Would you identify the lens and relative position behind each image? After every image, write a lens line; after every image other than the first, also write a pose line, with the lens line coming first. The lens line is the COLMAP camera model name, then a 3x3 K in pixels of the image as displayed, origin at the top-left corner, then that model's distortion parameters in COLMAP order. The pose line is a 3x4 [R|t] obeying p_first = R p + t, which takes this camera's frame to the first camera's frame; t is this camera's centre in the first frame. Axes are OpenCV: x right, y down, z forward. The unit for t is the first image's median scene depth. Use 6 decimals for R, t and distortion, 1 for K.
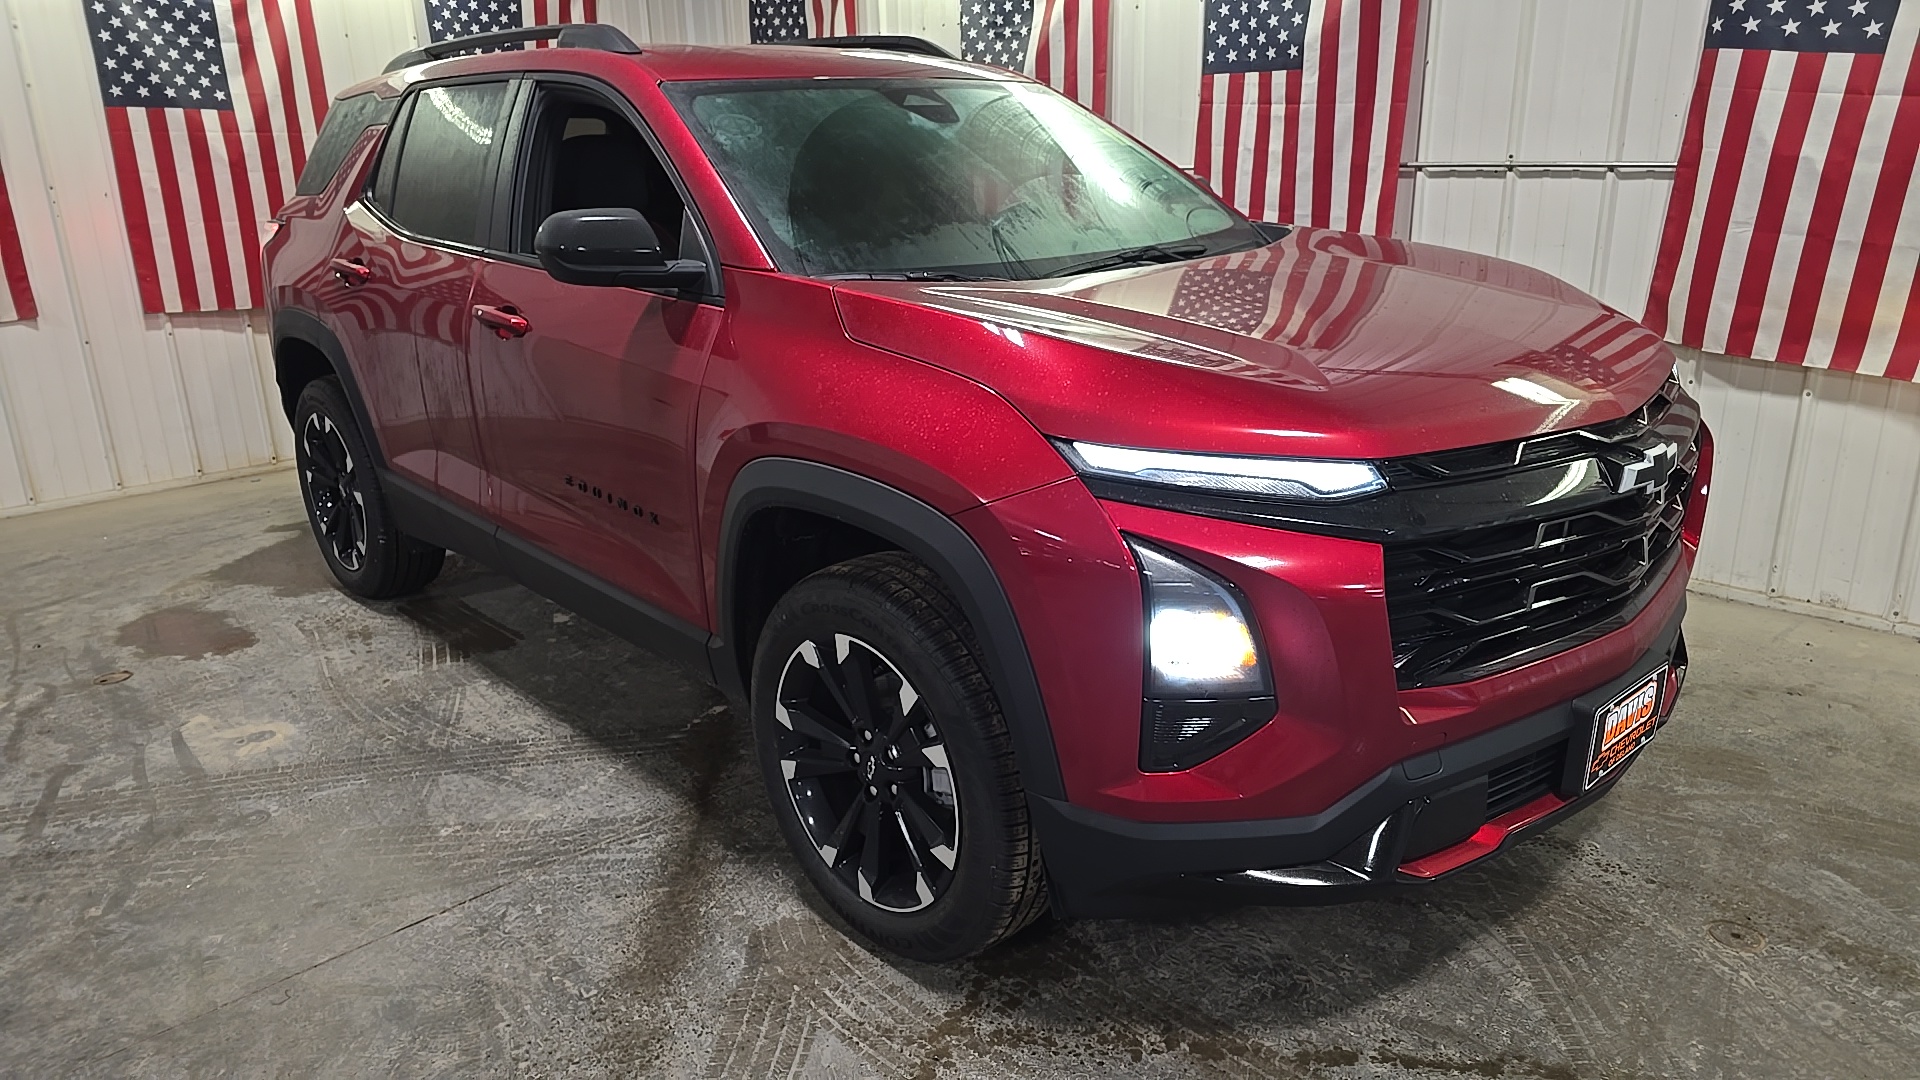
lens RADIAL K [[1304.4, 0, 960.0], [0, 1304.4, 540.0], [0, 0, 1]] dist [0.057559, -0.047245]
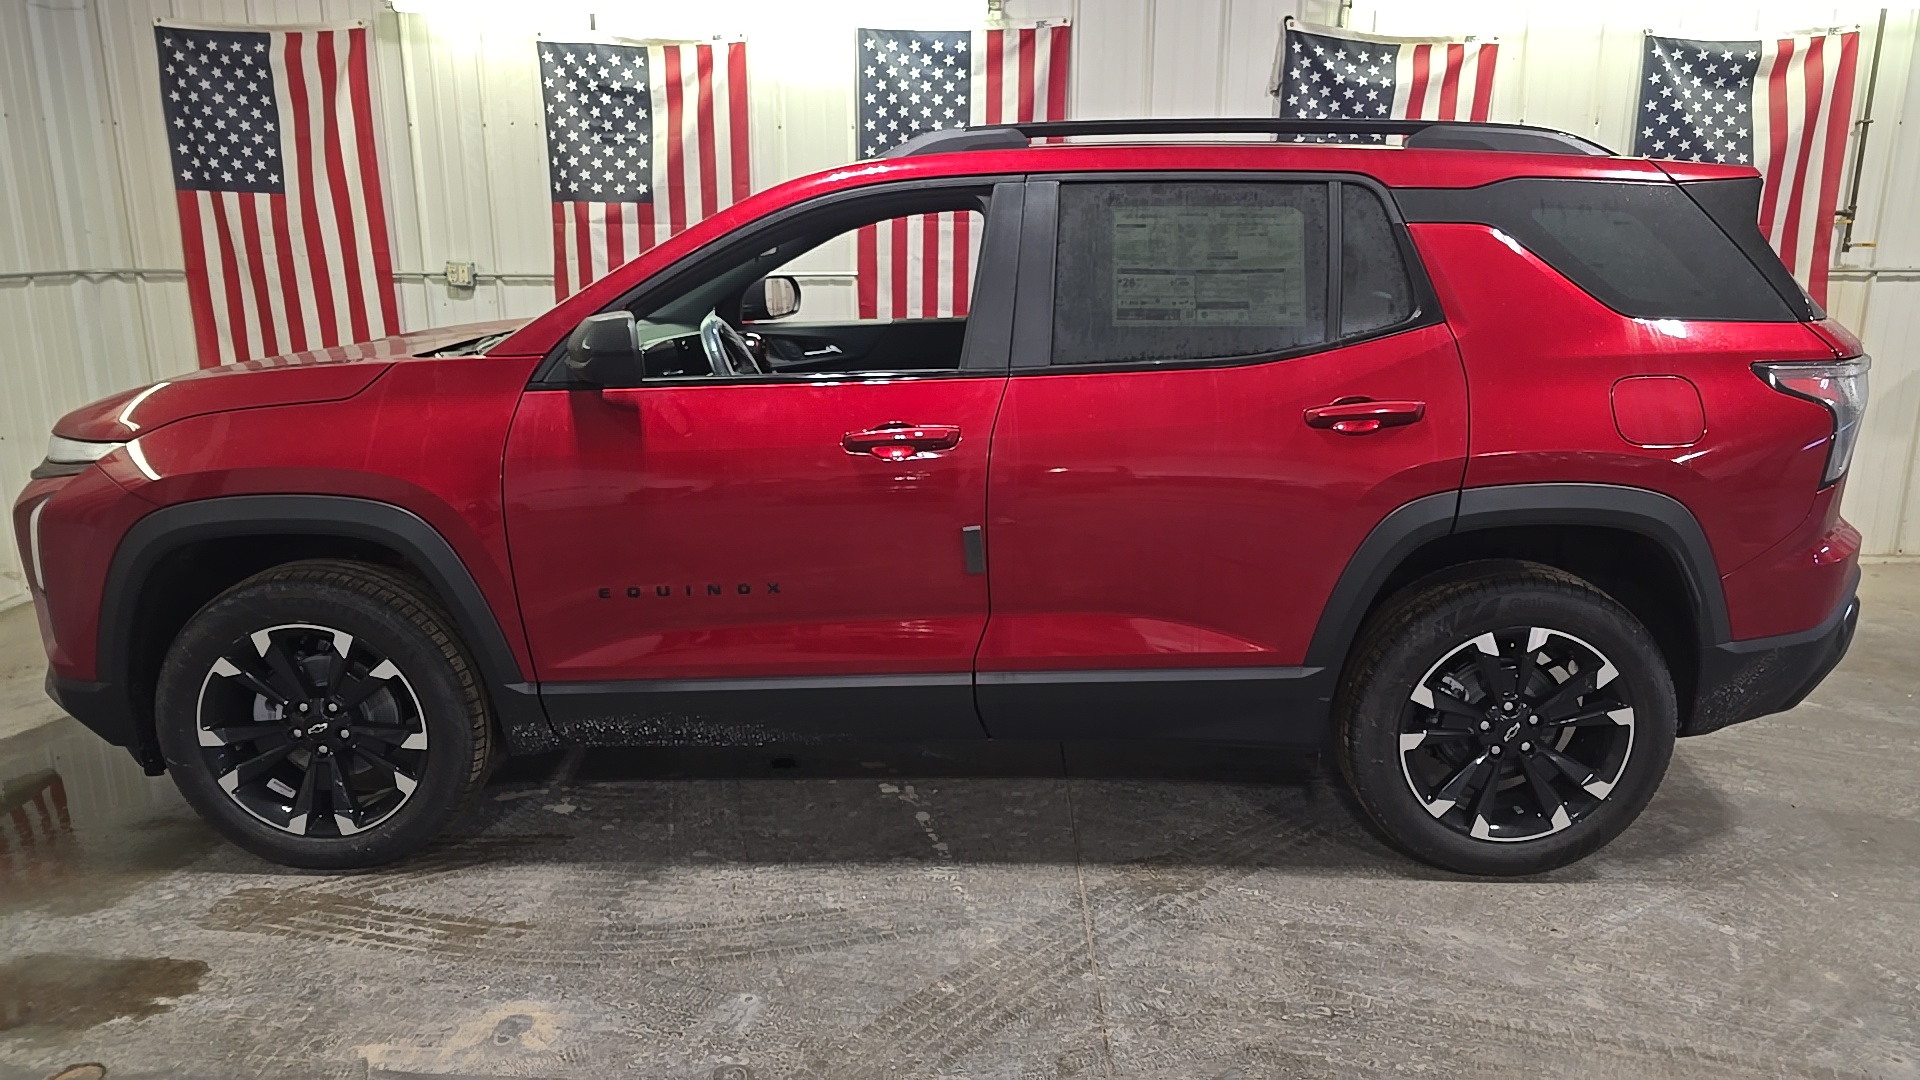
lens RADIAL K [[1305.7, 0, 960.0], [0, 1305.7, 540.0], [0, 0, 1]] dist [0.072490, -0.083530]
pose [[0.700885, -0.145250, 0.698329, -0.875754], [0.198537, 0.980083, 0.004590, -0.076729], [-0.685087, 0.135427, 0.715762, 0.269135]]
